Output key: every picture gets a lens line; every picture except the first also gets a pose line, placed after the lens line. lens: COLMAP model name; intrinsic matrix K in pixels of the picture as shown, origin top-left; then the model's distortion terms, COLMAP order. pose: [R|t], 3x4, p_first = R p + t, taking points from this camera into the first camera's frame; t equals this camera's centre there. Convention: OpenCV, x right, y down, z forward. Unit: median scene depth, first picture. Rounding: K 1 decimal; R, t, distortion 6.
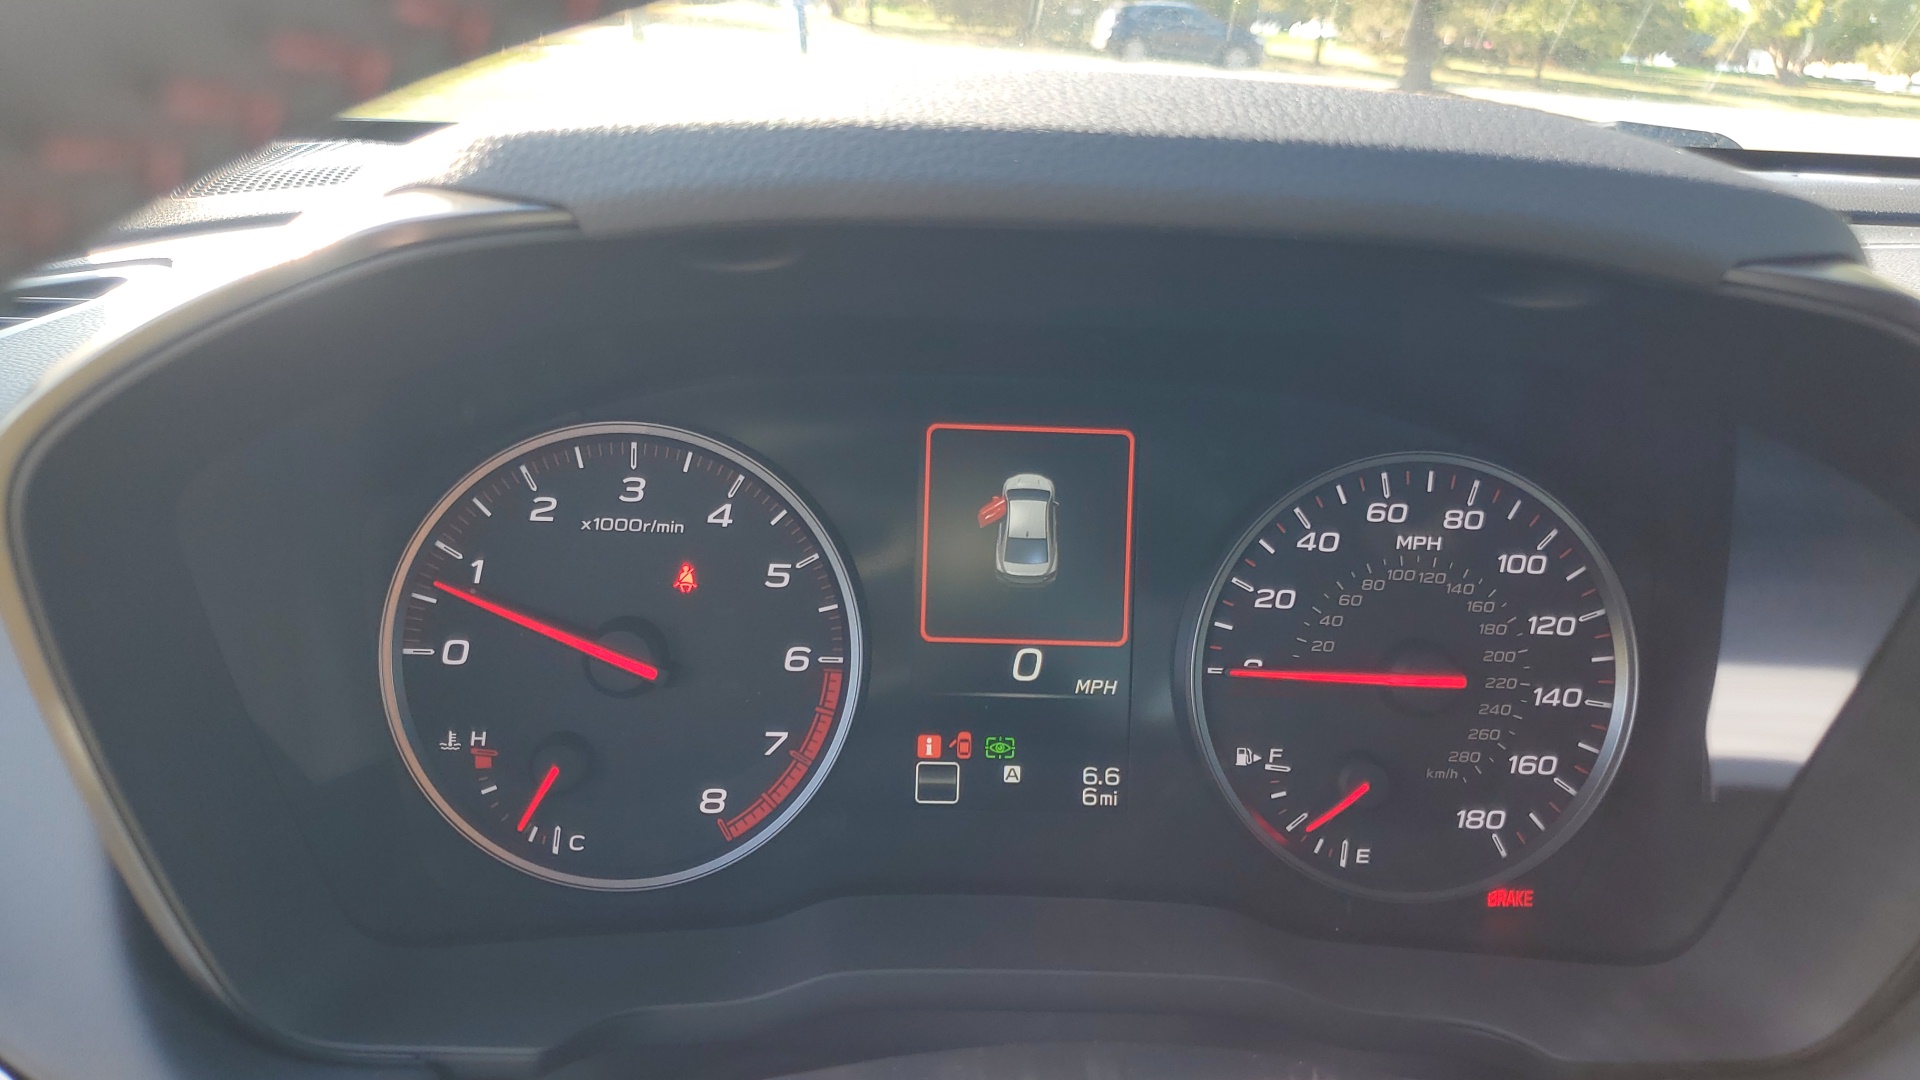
lens RADIAL K [[1498.4, 0, 968.9], [0, 1498.4, 529.4], [0, 0, 1]] dist [0.004337, -0.001690]
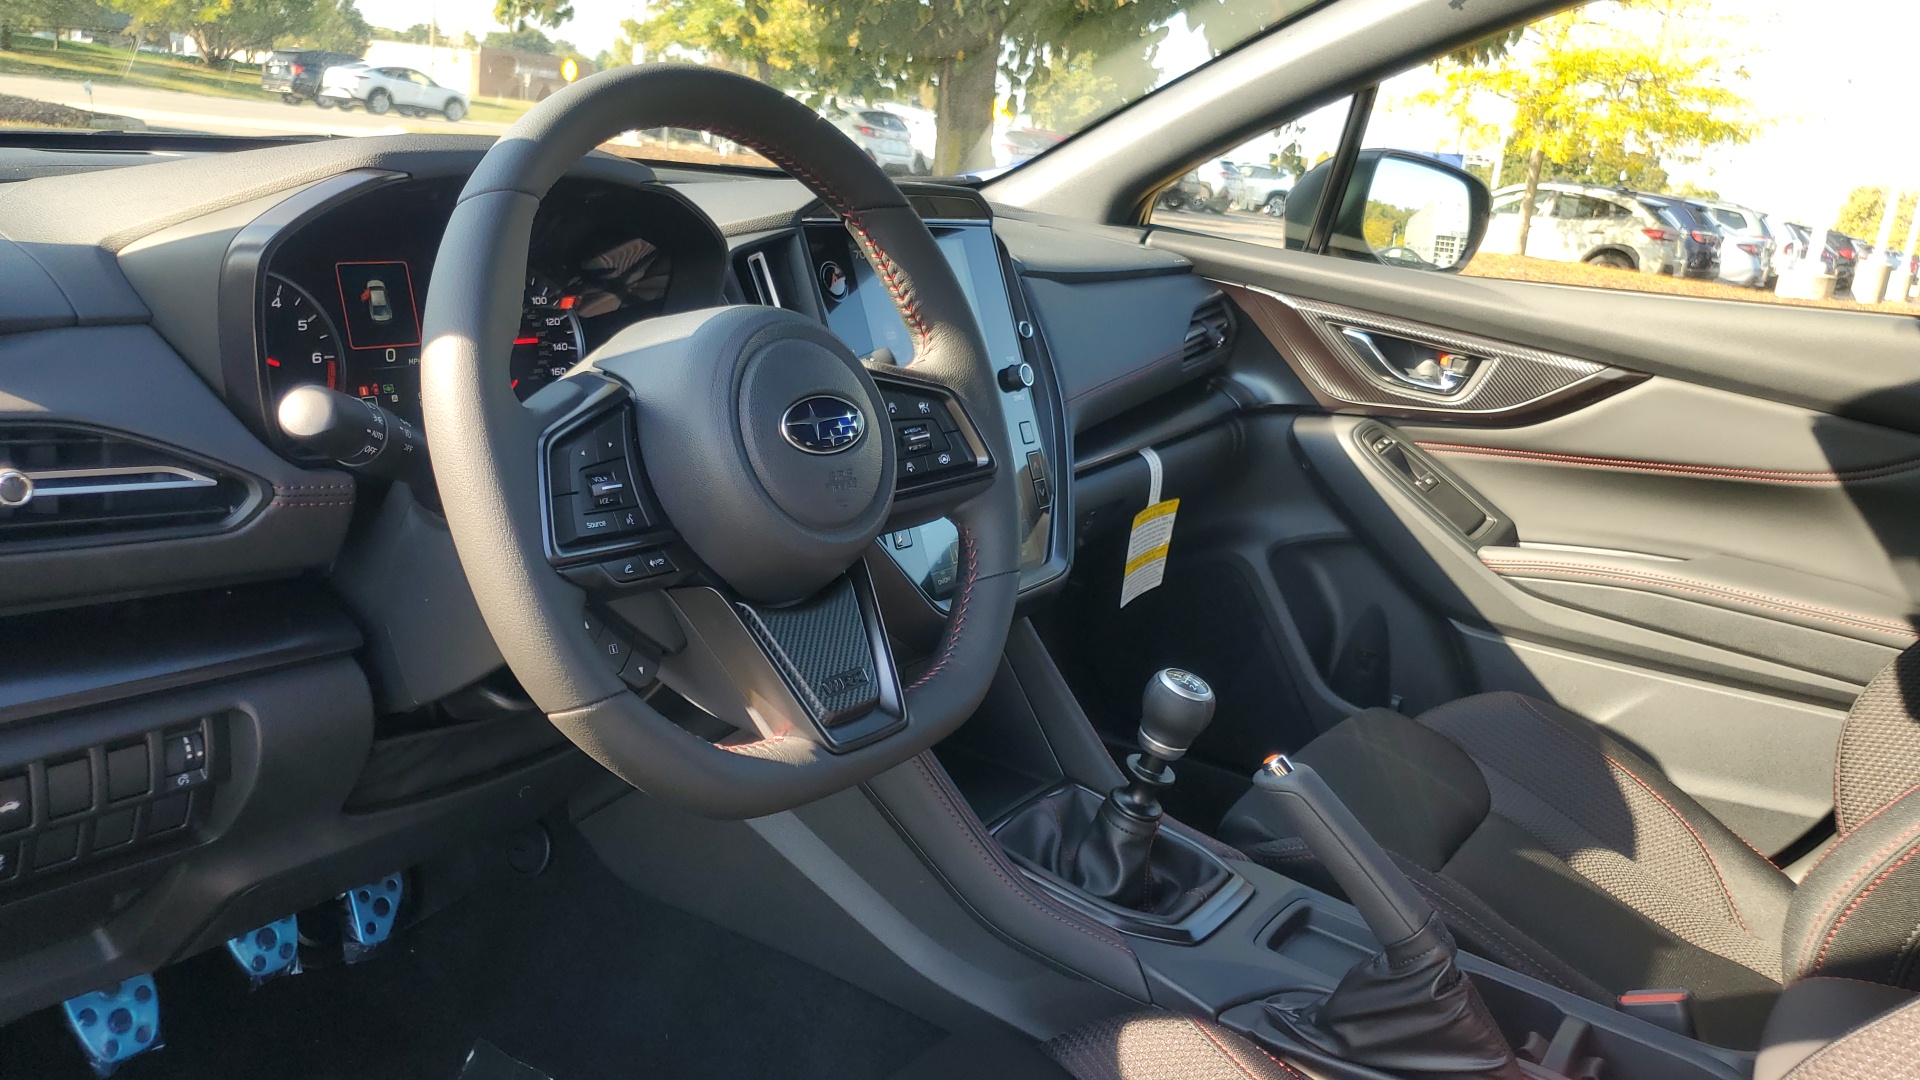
lens RADIAL K [[1498.4, 0, 968.9], [0, 1498.4, 529.4], [0, 0, 1]] dist [0.004337, -0.001690]
pose [[0.593796, -0.197203, 0.780076, -1.433243], [0.188146, 0.976653, 0.103680, 0.302077], [-0.782309, 0.085203, 0.617035, -1.329826]]
